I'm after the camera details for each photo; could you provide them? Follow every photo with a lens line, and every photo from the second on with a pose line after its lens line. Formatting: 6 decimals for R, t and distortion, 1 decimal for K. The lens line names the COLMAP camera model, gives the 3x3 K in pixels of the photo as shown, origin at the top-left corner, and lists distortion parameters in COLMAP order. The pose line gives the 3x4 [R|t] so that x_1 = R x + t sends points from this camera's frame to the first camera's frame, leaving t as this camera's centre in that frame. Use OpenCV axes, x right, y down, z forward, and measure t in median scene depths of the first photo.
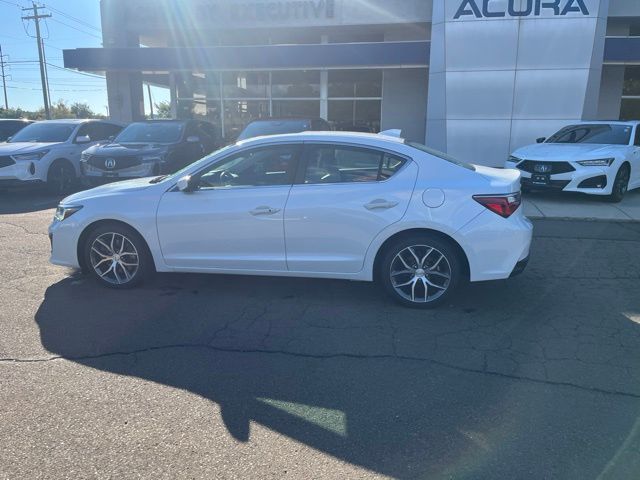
lens RADIAL K [[485.3, 0, 318.8], [0, 485.3, 238.6], [0, 0, 1]] dist [0.077176, -0.101461]
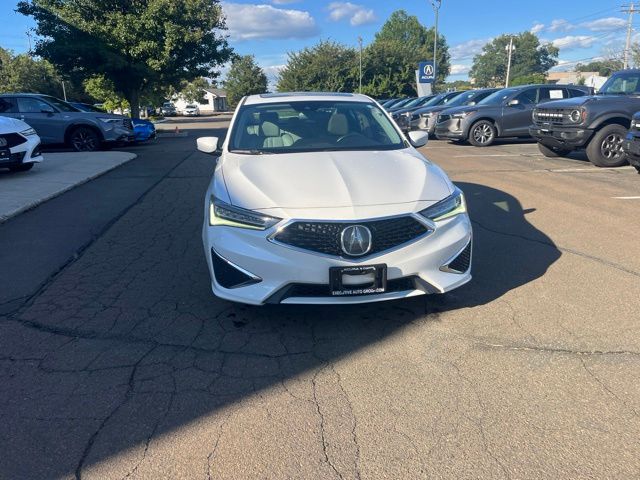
lens RADIAL K [[485.3, 0, 319.0], [0, 485.3, 231.3], [0, 0, 1]] dist [0.077176, -0.101461]
pose [[-0.317879, -0.240797, 0.917044, -1.139742], [0.221733, 0.921511, 0.318830, -0.290741], [-0.921839, 0.304689, -0.239536, 1.402994]]
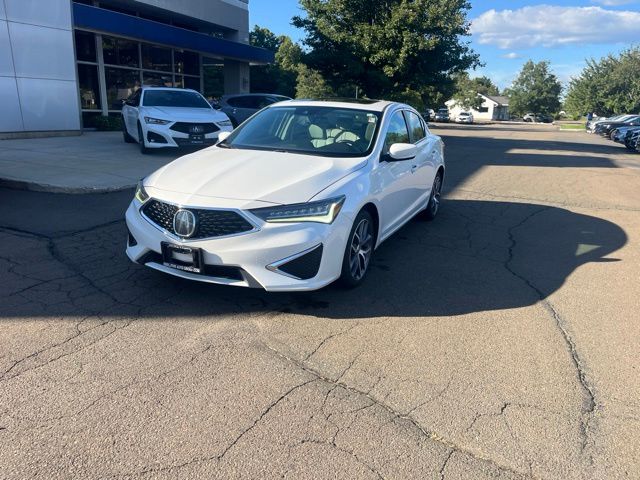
lens RADIAL K [[485.3, 0, 319.4], [0, 485.3, 239.7], [0, 0, 1]] dist [0.077176, -0.101461]
pose [[0.238649, -0.251499, 0.937974, -1.221410], [0.174945, 0.961214, 0.213219, -0.168919], [-0.955218, 0.113209, 0.273392, 0.839146]]
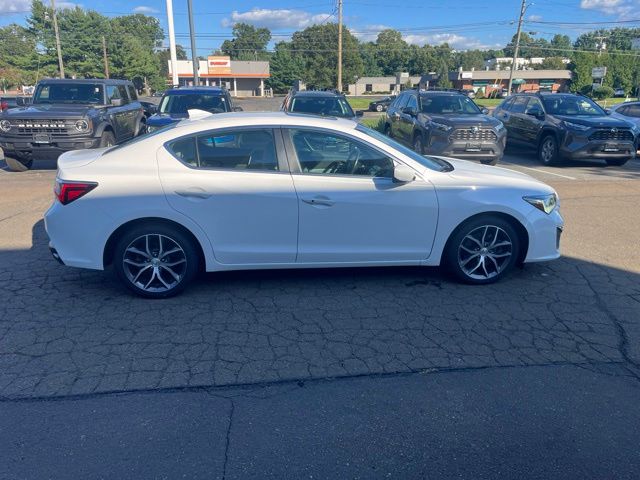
lens RADIAL K [[485.3, 0, 317.6], [0, 485.3, 235.6], [0, 0, 1]] dist [0.077176, -0.101461]
pose [[-0.953311, 0.080630, -0.291028, 0.233007], [-0.069248, 0.879654, 0.470546, -0.489897], [0.293944, 0.468729, -0.833000, 2.048935]]
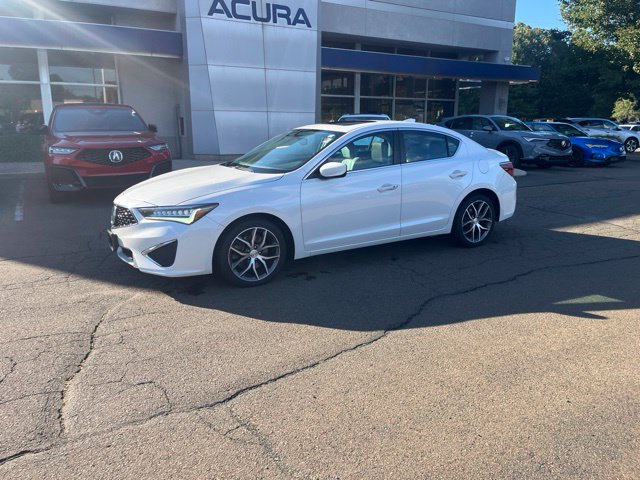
lens RADIAL K [[485.3, 0, 319.2], [0, 485.3, 229.4], [0, 0, 1]] dist [0.077176, -0.101461]
pose [[0.751991, -0.143315, 0.643405, -0.927800], [0.142916, 0.988309, 0.053105, -0.040217], [-0.643494, 0.052019, 0.763682, 0.193363]]
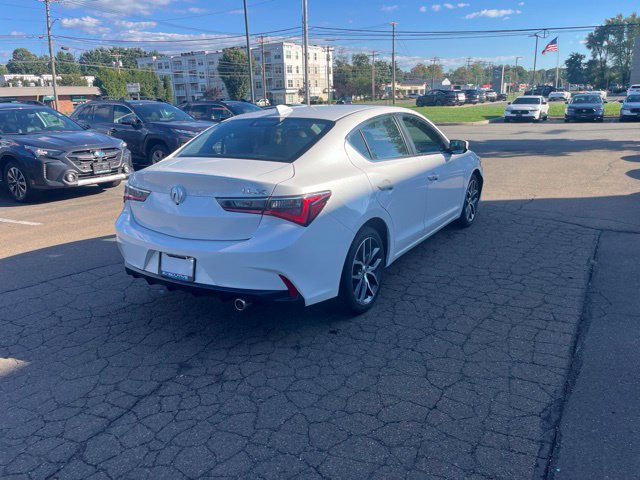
lens RADIAL K [[485.3, 0, 318.2], [0, 485.3, 239.6], [0, 0, 1]] dist [0.077176, -0.101461]
pose [[-0.355329, 0.264648, -0.896495, 0.965931], [-0.167346, 0.925577, 0.339562, -0.314558], [0.919639, 0.270681, -0.284597, 1.400578]]
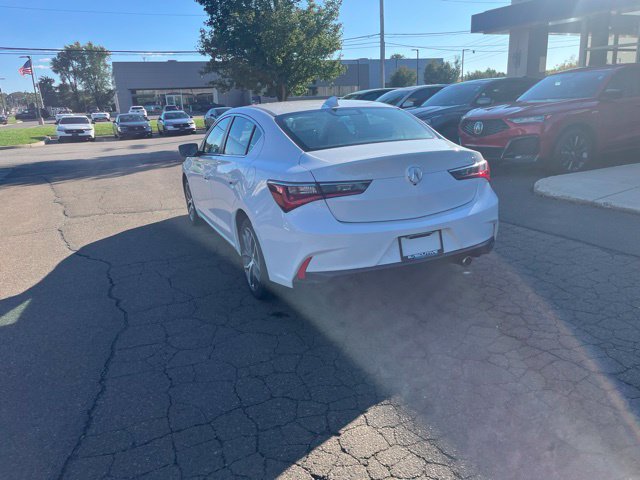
lens RADIAL K [[485.3, 0, 318.4], [0, 485.3, 235.3], [0, 0, 1]] dist [0.077176, -0.101461]
pose [[0.566021, 0.188156, -0.802631, 0.902026], [-0.126262, 0.981905, 0.141142, -0.105993], [0.814664, 0.021452, 0.579536, 0.504229]]
